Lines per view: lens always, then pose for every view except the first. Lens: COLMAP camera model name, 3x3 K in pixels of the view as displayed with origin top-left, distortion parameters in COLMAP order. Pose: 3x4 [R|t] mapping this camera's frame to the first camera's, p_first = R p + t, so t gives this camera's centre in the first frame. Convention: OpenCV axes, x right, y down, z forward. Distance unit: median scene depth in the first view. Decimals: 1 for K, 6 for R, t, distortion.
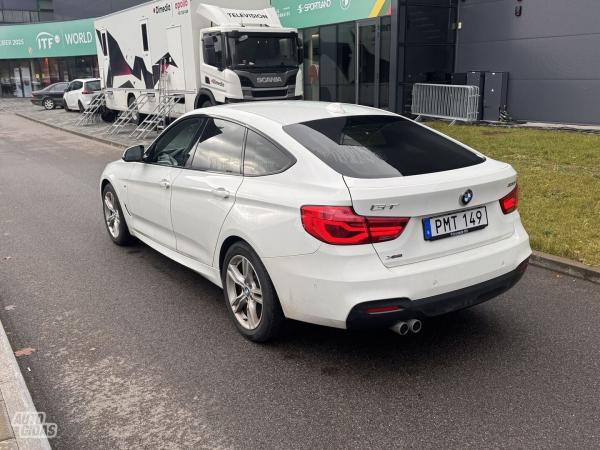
lens RADIAL K [[590.6, 0, 301.5], [0, 590.6, 226.3], [0, 0, 1]] dist [0.043286, -0.051760]
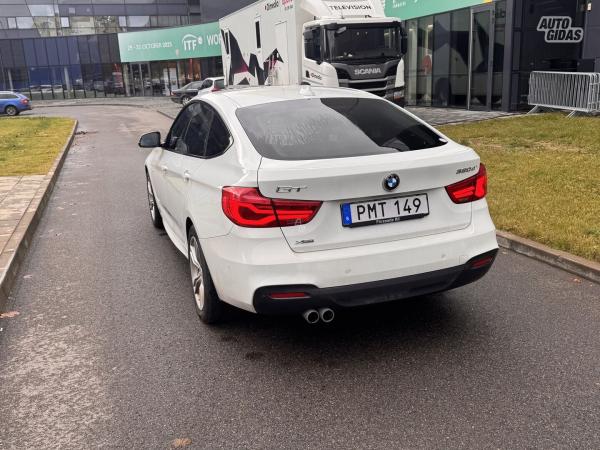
lens RADIAL K [[590.6, 0, 297.0], [0, 590.6, 227.2], [0, 0, 1]] dist [0.043286, -0.051760]
pose [[0.968045, 0.039354, -0.247671, 0.237992], [-0.037508, 0.999222, 0.012171, 0.010279], [0.247957, -0.002493, 0.968768, 0.041248]]
